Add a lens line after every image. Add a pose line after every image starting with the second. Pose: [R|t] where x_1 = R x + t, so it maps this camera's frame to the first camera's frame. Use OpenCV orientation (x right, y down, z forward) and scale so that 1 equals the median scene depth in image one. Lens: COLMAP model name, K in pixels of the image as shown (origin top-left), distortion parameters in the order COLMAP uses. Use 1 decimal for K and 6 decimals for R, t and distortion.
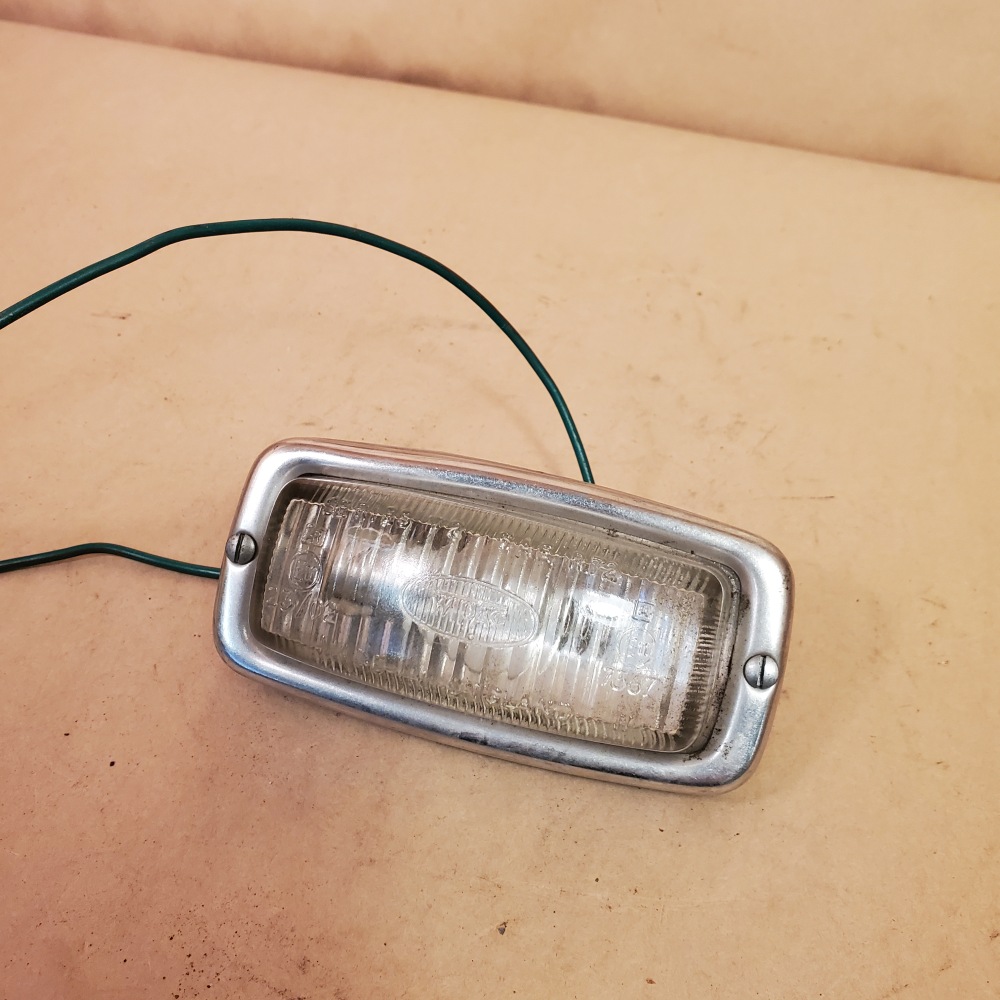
lens RADIAL K [[1052.2, 0, 501.1], [0, 1052.2, 505.6], [0, 0, 1]] dist [0.107065, -0.426477]
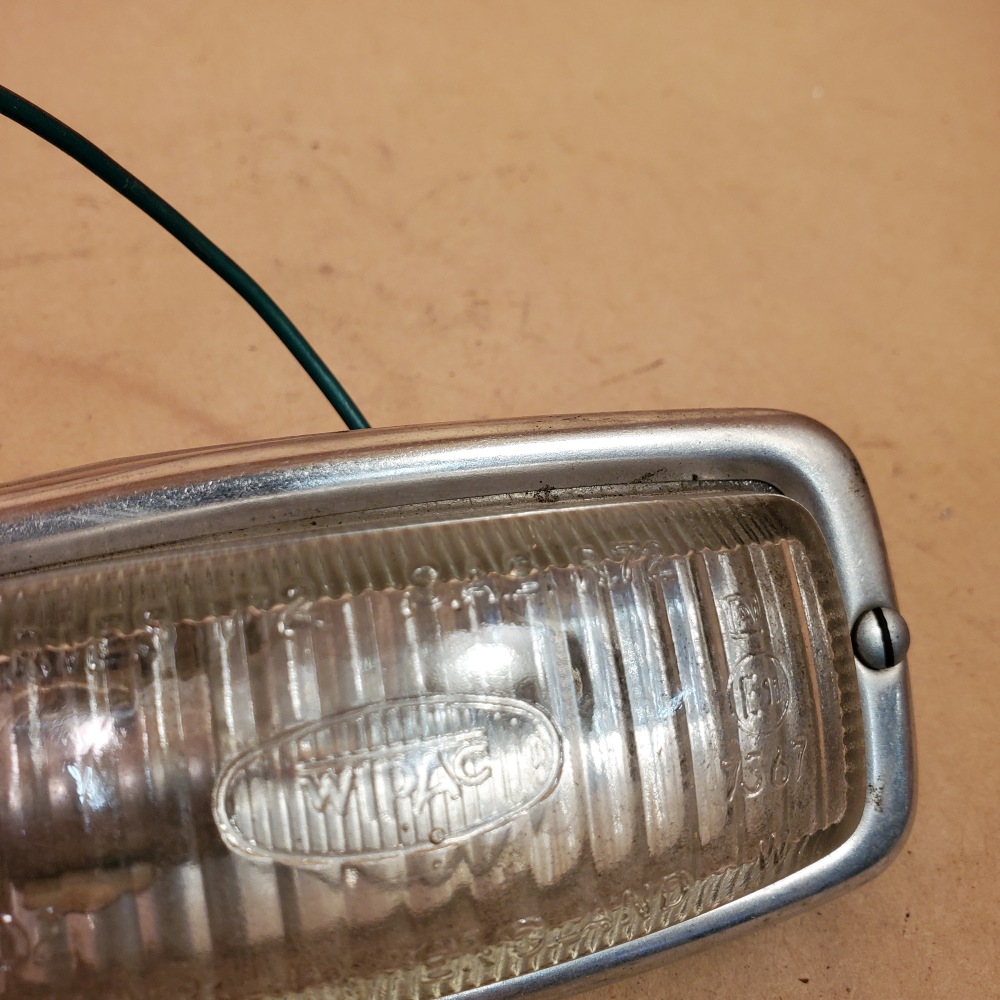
lens RADIAL K [[1092.6, 0, 537.8], [0, 1092.6, 502.7], [0, 0, 1]] dist [0.306516, -1.032242]
pose [[0.829602, -0.330709, 0.449880, -0.099637], [0.320144, 0.941861, 0.102005, -0.019072], [-0.457458, 0.059403, 0.887245, 0.382272]]
